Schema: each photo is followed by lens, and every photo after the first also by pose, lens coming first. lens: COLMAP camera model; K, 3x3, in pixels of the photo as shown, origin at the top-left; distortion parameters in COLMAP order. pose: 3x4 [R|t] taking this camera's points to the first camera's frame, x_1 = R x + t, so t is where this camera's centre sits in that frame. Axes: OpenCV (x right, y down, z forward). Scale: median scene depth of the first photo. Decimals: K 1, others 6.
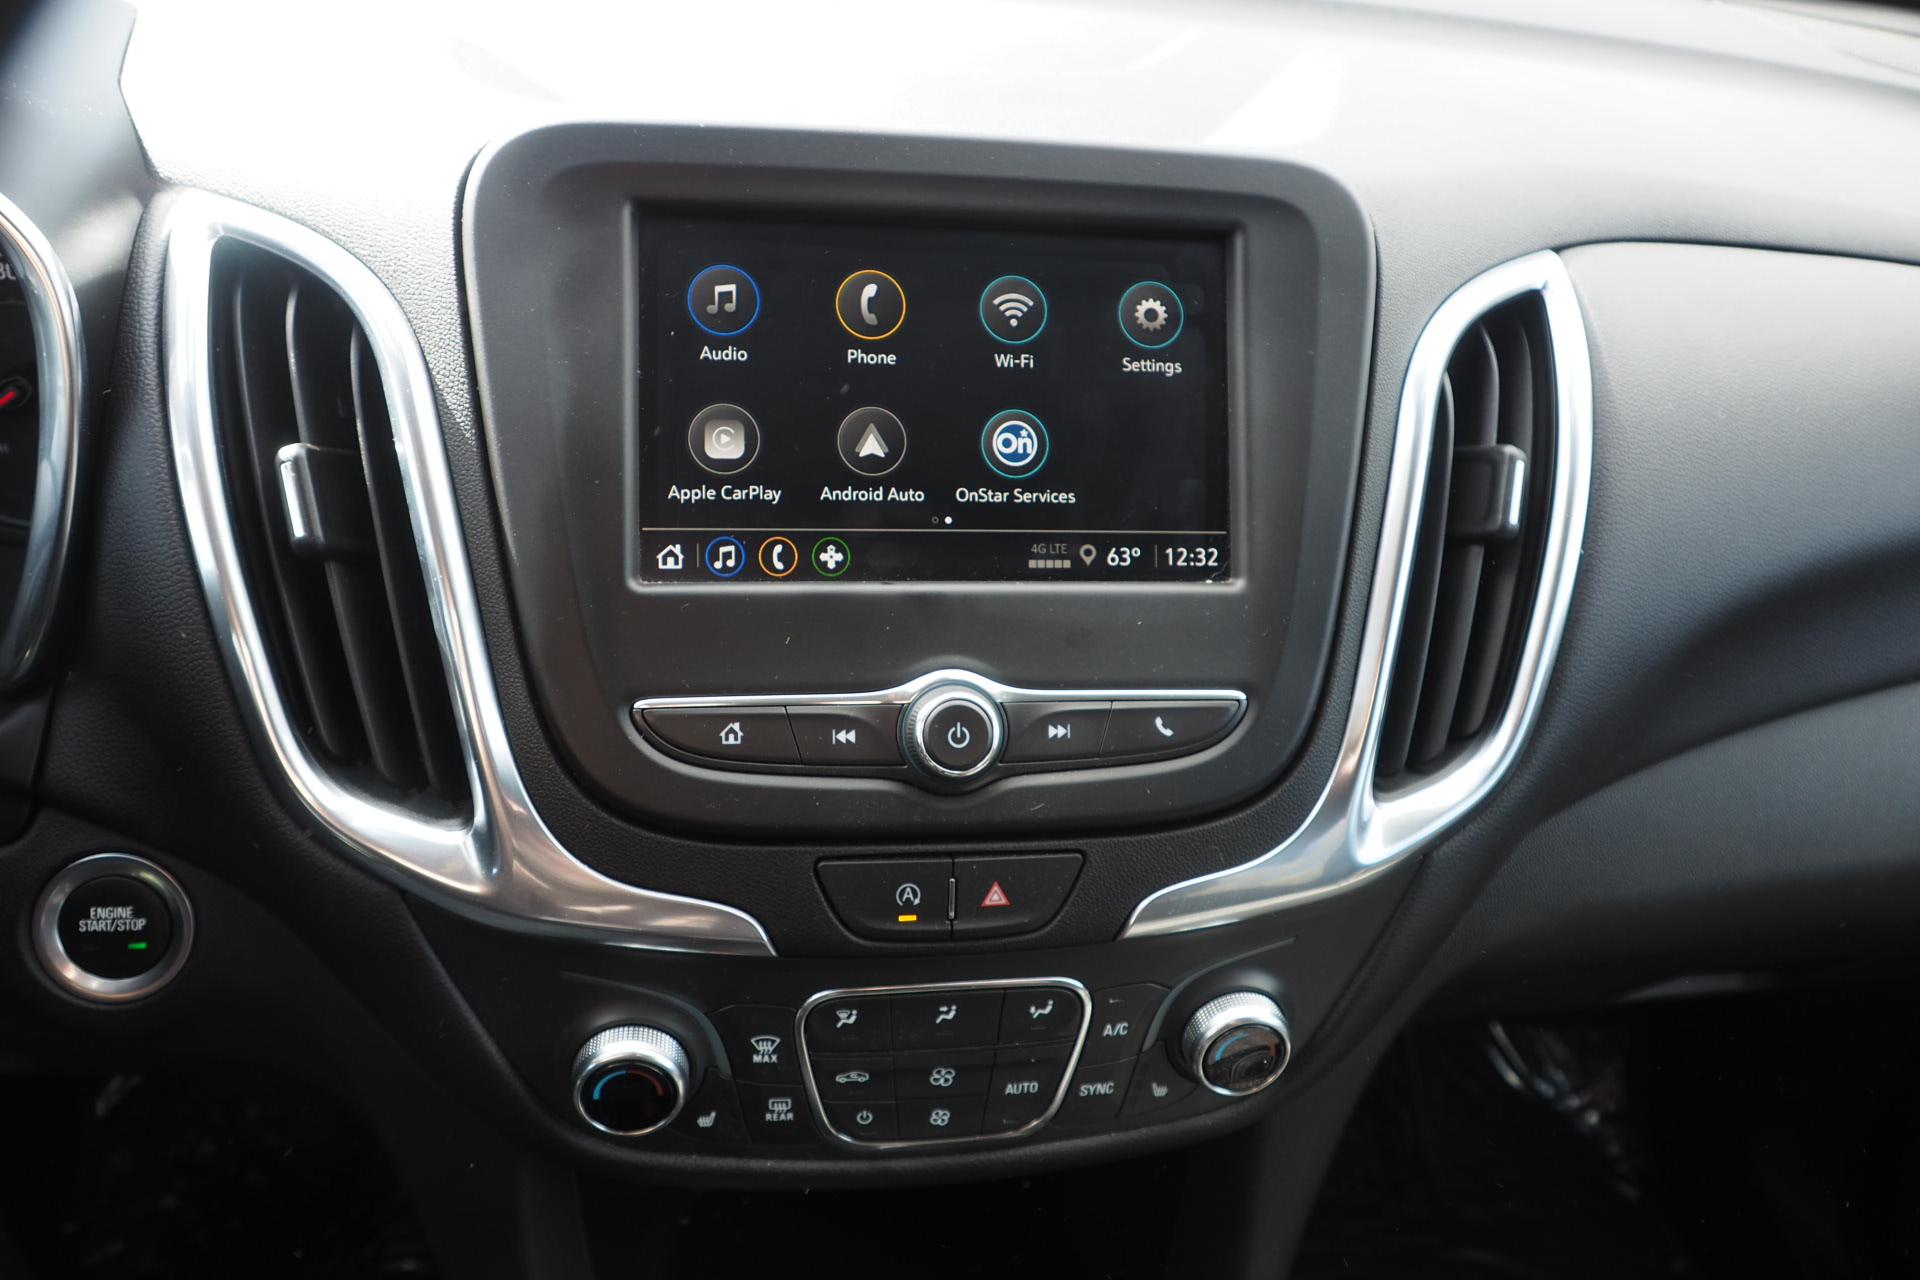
lens RADIAL K [[1343.5, 0, 960.0], [0, 1343.5, 640.0], [0, 0, 1]] dist [-0.049656, -0.003027]
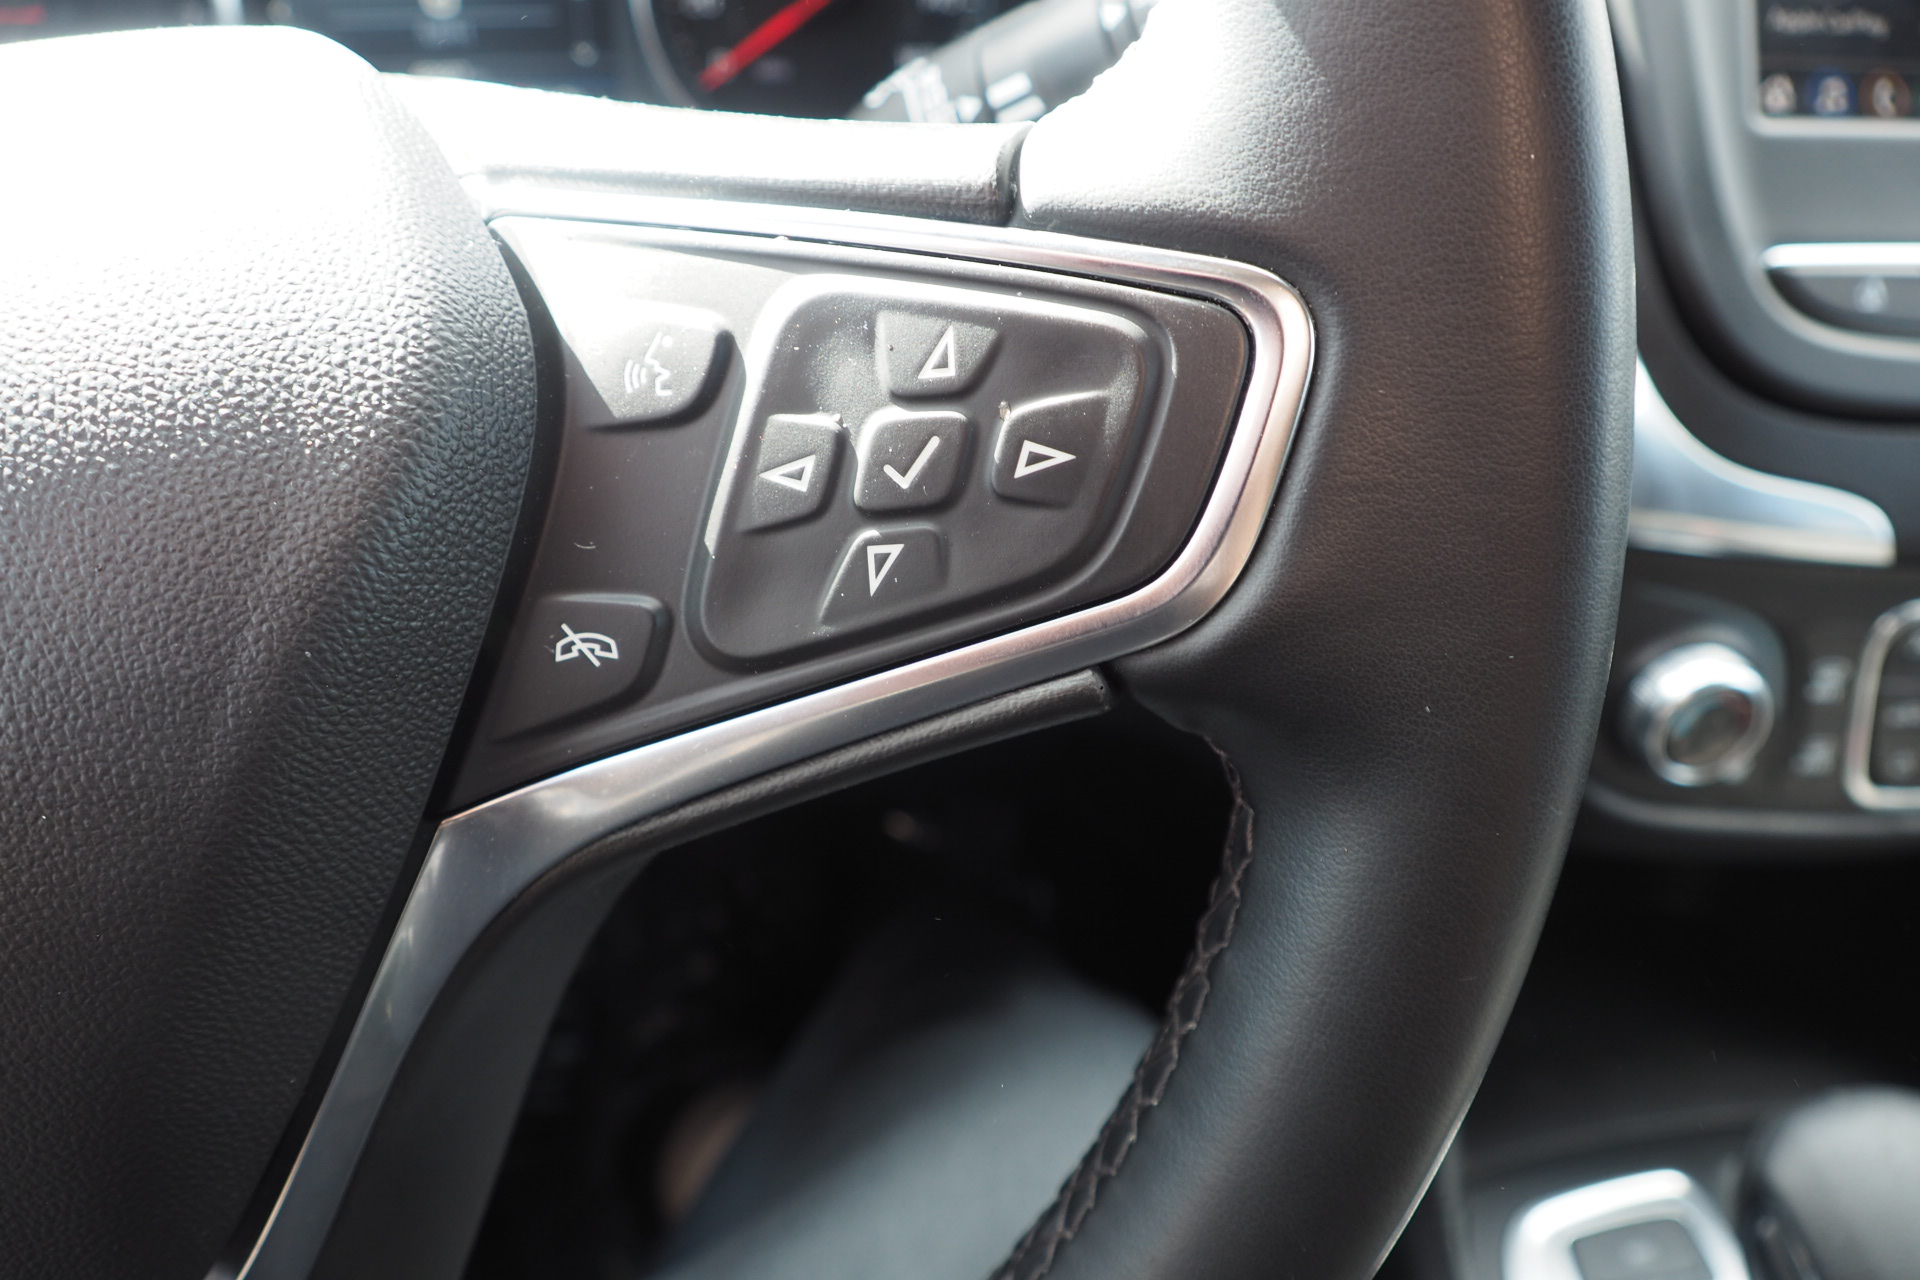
lens RADIAL K [[1343.5, 0, 960.0], [0, 1343.5, 640.0], [0, 0, 1]] dist [-0.049656, -0.003027]
pose [[0.996956, -0.019980, -0.075364, -0.660744], [0.026313, 0.996118, 0.084009, 0.194447], [0.073393, -0.085736, 0.993611, 0.103645]]
